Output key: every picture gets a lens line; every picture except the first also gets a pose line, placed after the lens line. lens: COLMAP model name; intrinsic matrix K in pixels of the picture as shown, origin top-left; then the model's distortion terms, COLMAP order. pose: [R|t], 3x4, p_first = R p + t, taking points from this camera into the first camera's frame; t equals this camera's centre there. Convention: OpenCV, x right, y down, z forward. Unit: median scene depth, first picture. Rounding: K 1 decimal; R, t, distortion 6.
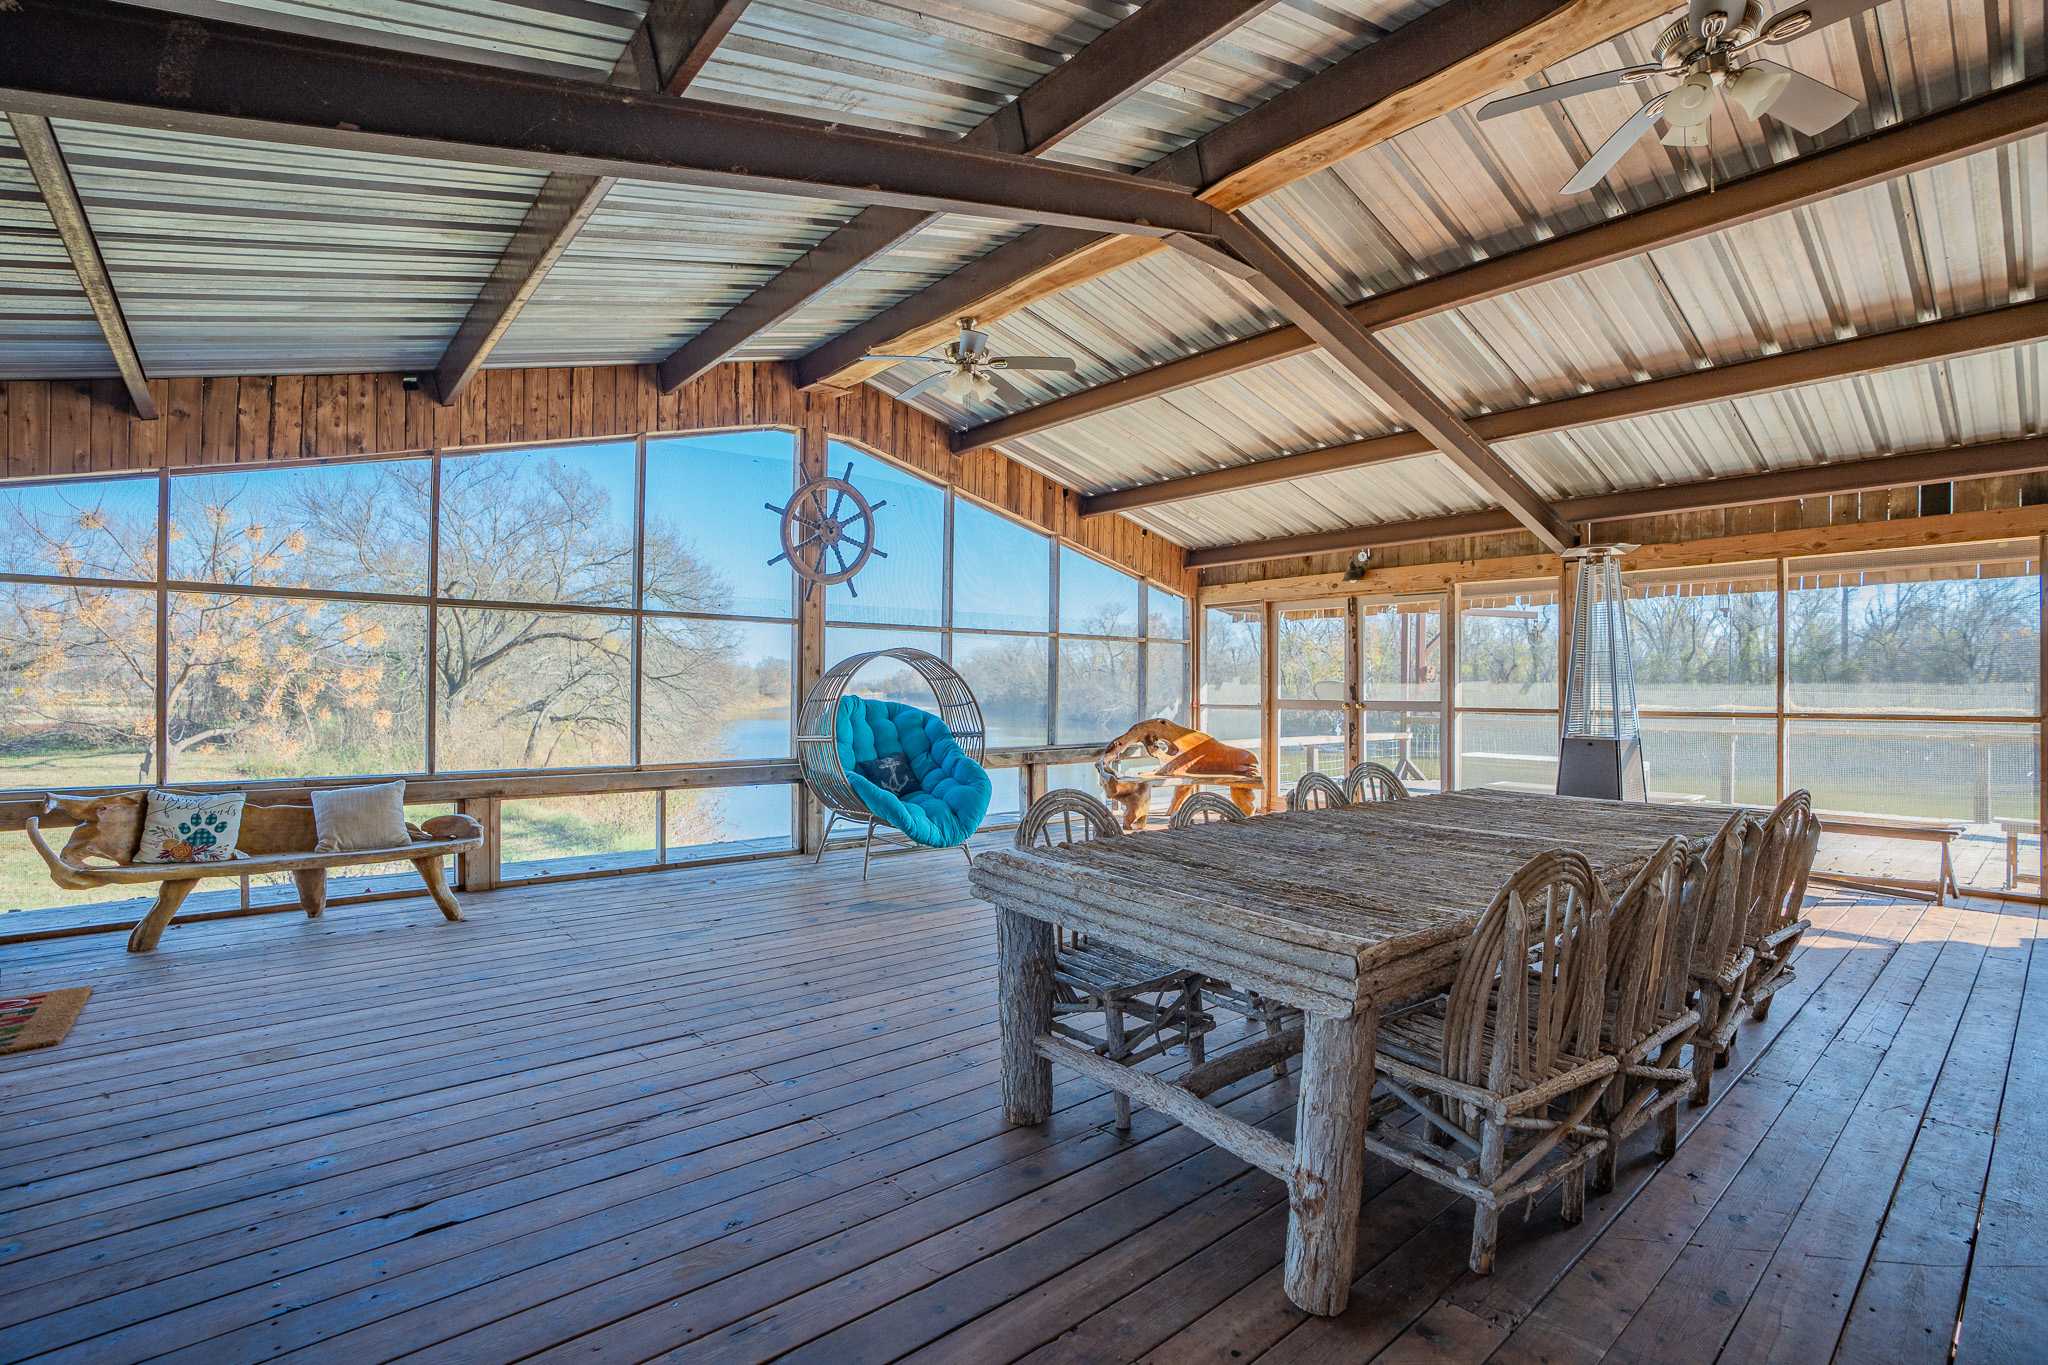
lens RADIAL K [[935.6, 0, 1015.4], [0, 935.6, 680.2], [0, 0, 1]] dist [-0.073797, 0.031134]
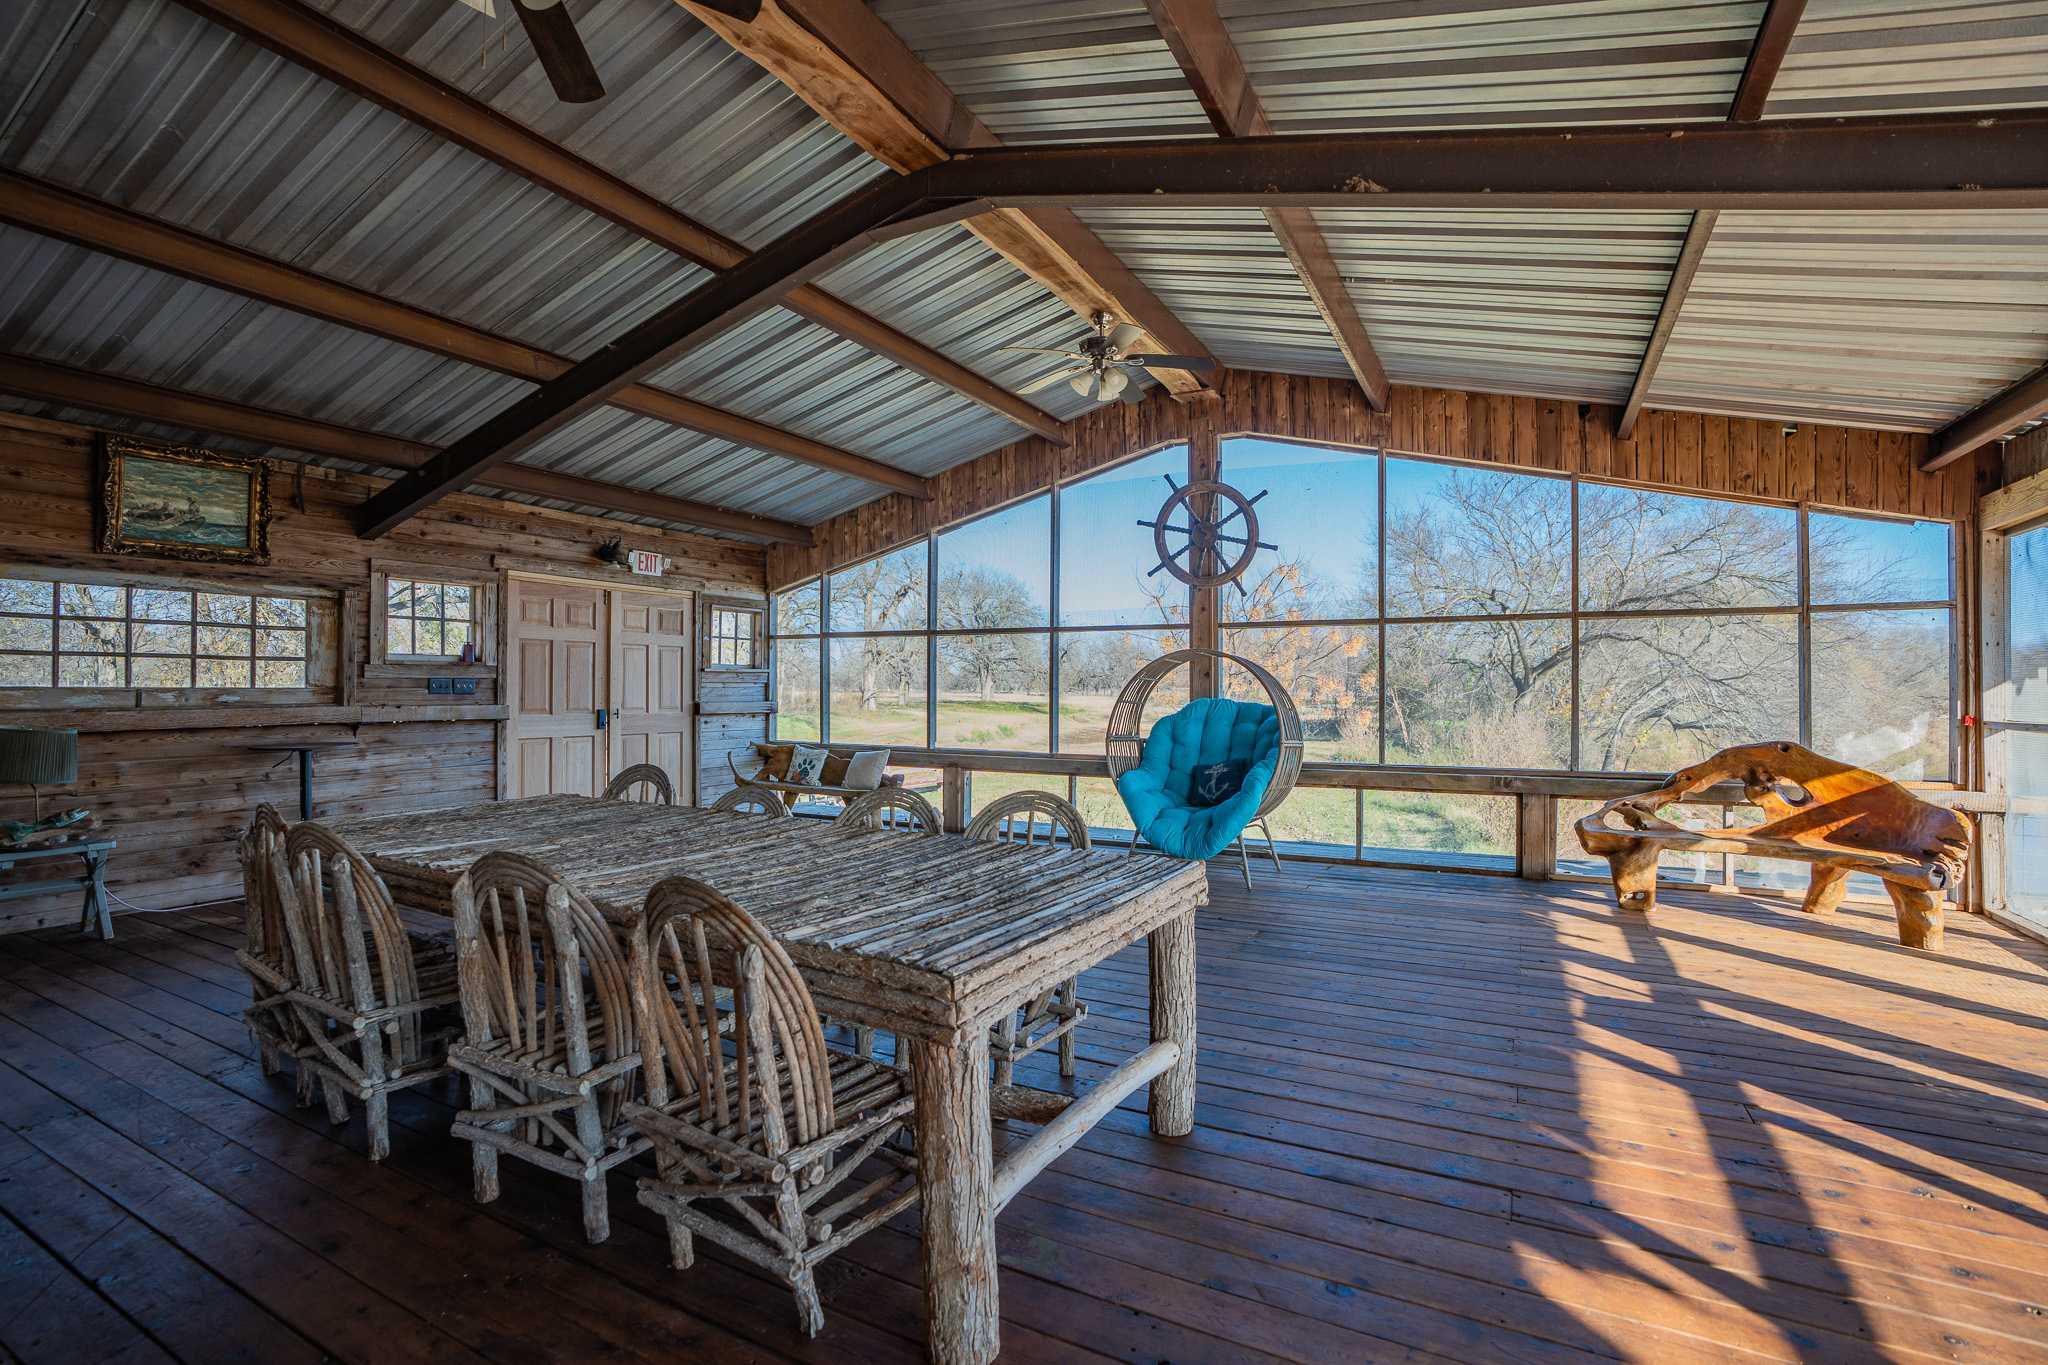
lens RADIAL K [[935.6, 0, 1015.4], [0, 935.6, 680.2], [0, 0, 1]] dist [-0.073797, 0.031134]
pose [[0.368911, -0.012970, -0.929374, 0.640351], [0.005255, 0.999916, -0.011868, 0.007331], [0.929450, -0.000506, 0.368948, 0.433571]]
